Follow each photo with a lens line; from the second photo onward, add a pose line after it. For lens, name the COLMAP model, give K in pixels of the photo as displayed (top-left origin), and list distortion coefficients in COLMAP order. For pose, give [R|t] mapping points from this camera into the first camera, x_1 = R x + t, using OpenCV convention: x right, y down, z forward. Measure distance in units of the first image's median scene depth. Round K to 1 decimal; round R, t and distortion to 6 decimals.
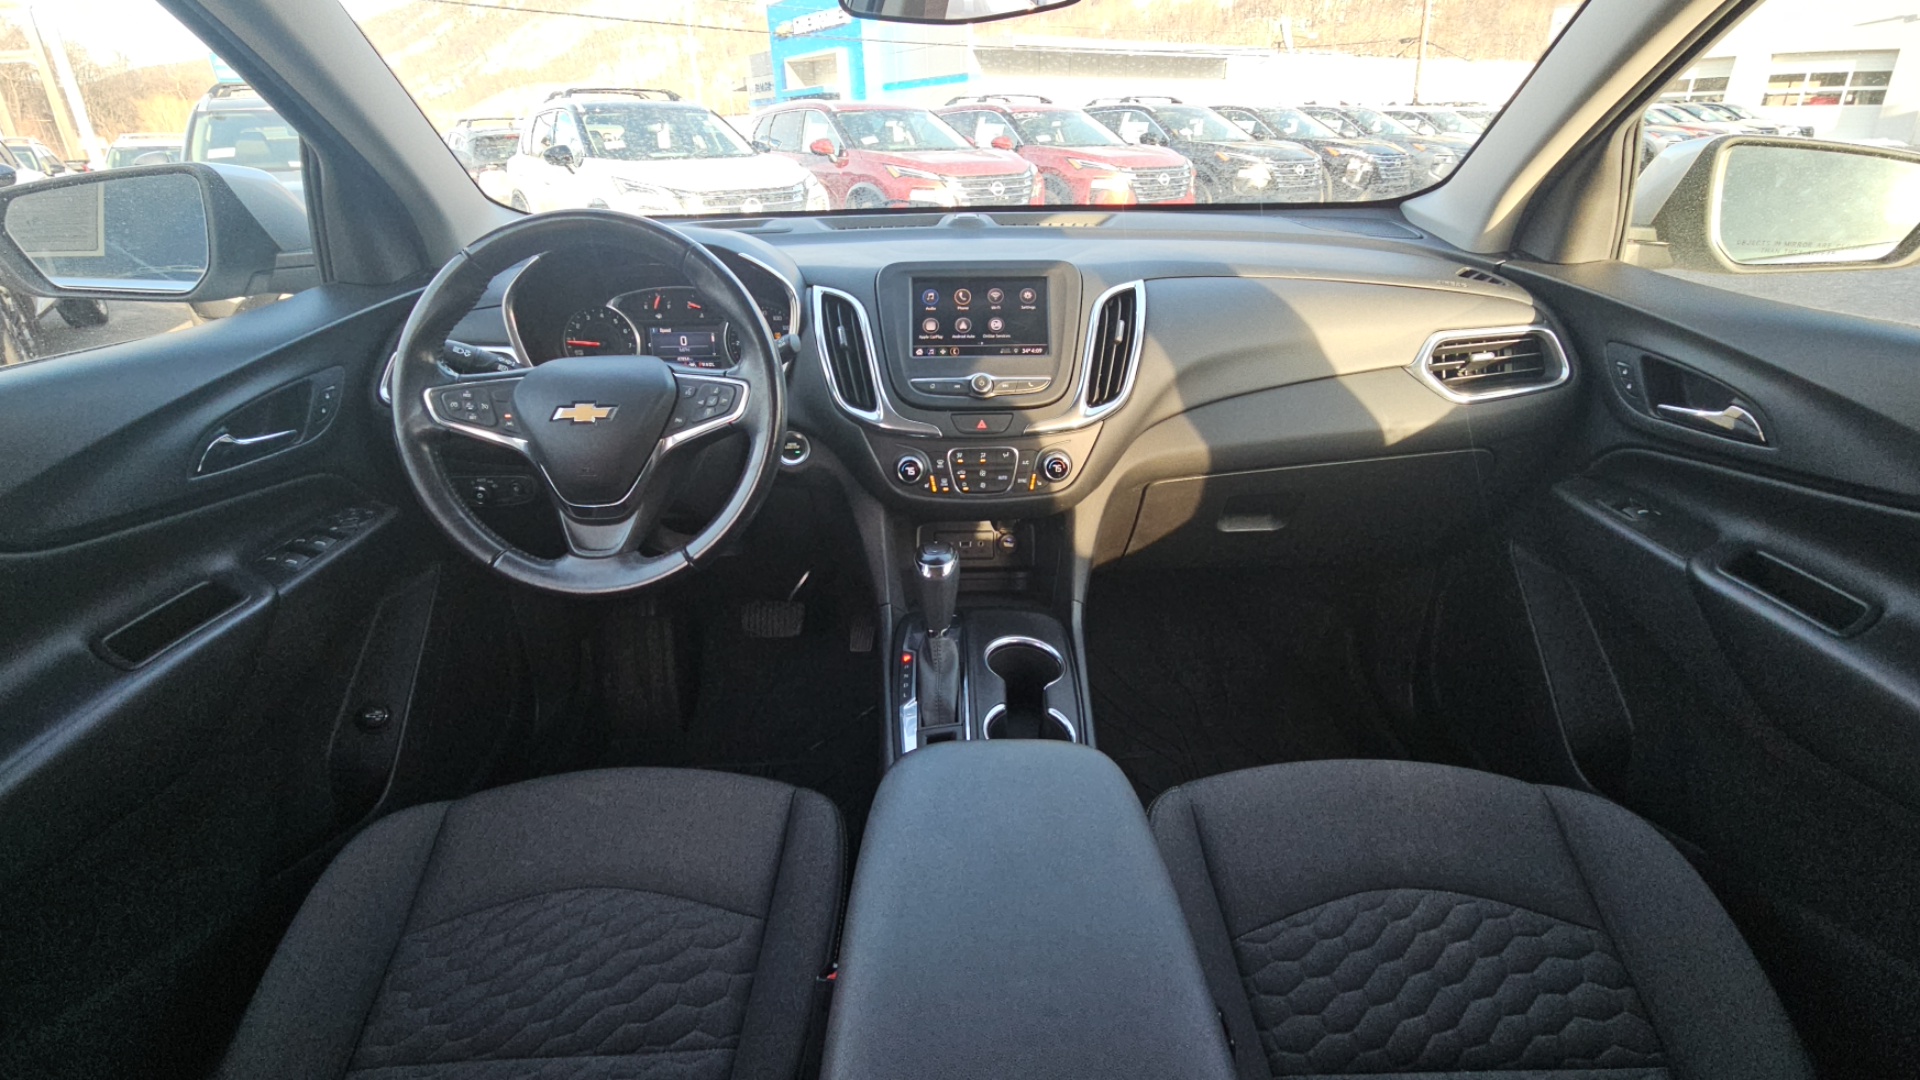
lens RADIAL K [[858.1, 0, 958.4], [0, 858.1, 526.2], [0, 0, 1]] dist [0.016357, -0.011645]
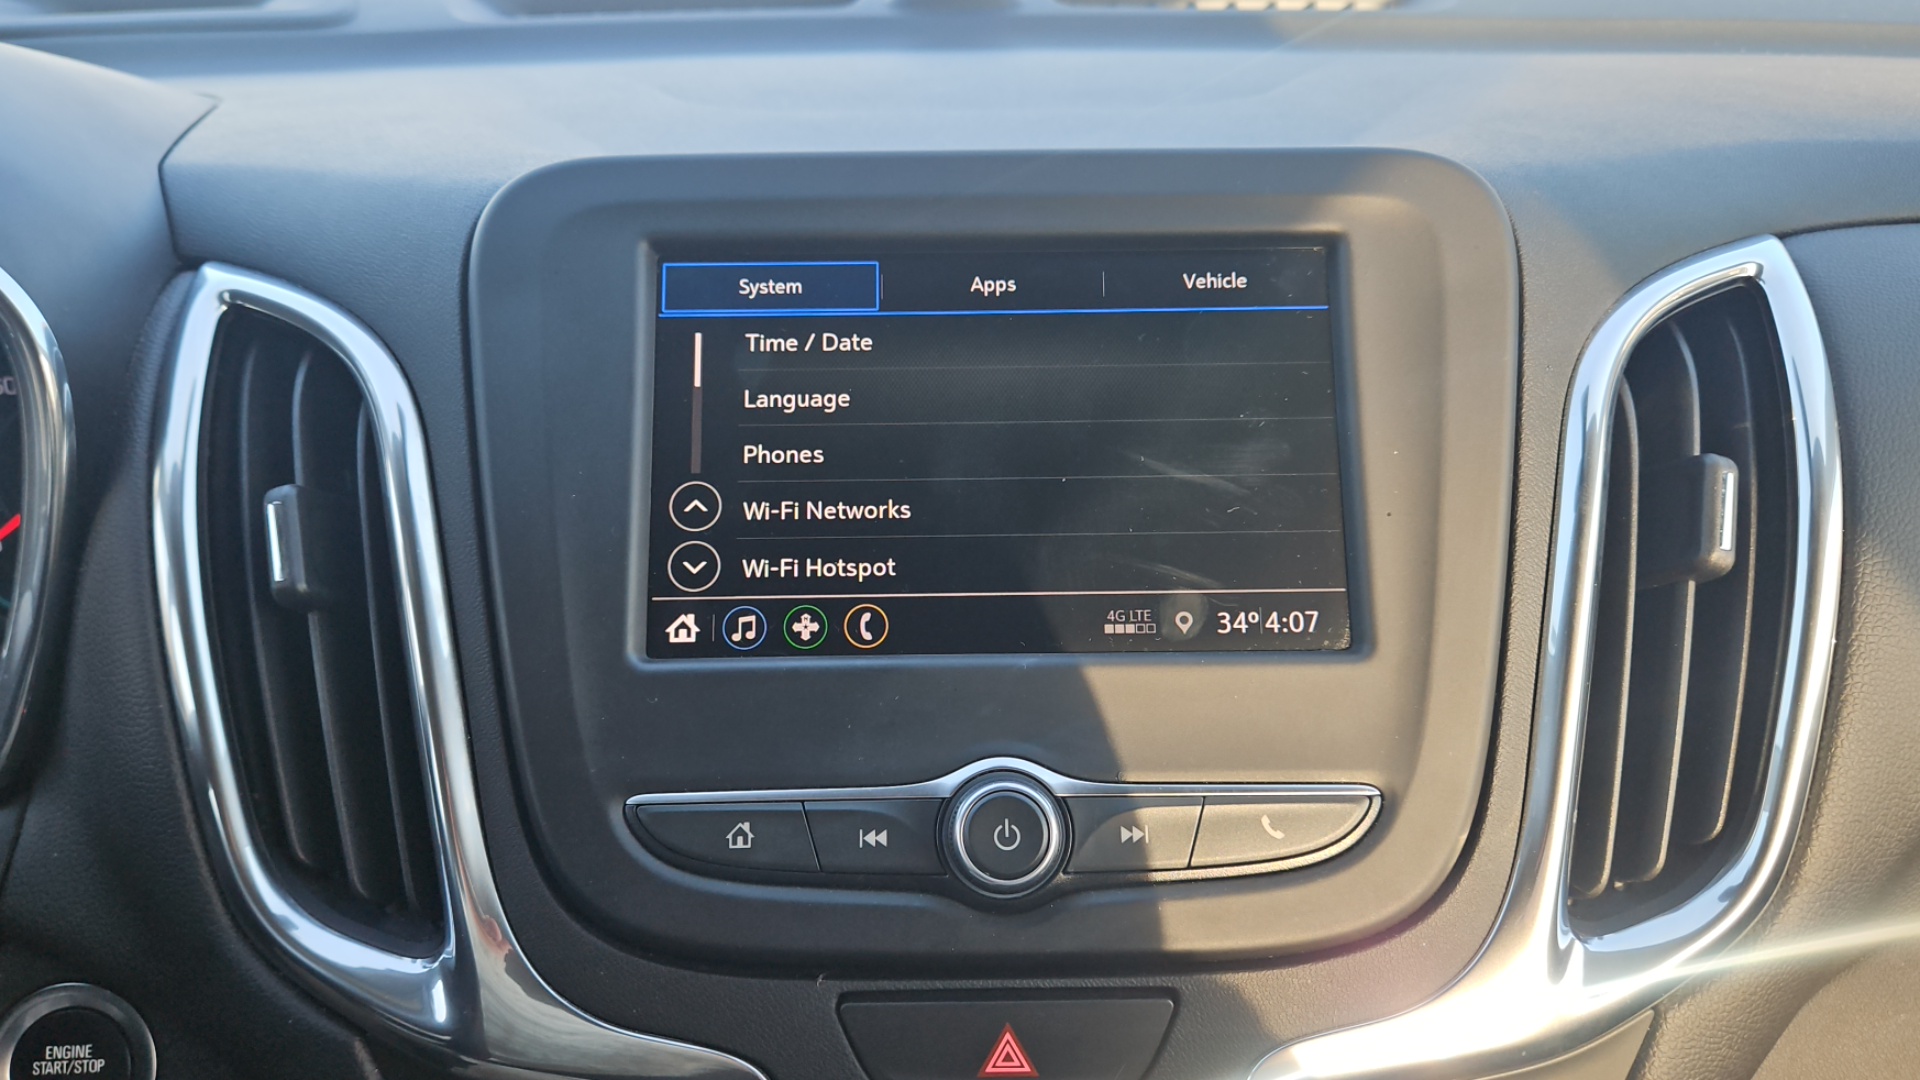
lens RADIAL K [[1487.9, 0, 948.0], [0, 1487.9, 532.7], [0, 0, 1]] dist [0.004300, -0.008026]
pose [[0.999986, 0.003459, -0.004039, 0.013882], [-0.003510, 0.999914, -0.012641, -0.199932], [0.003995, 0.012655, 0.999912, 0.606541]]
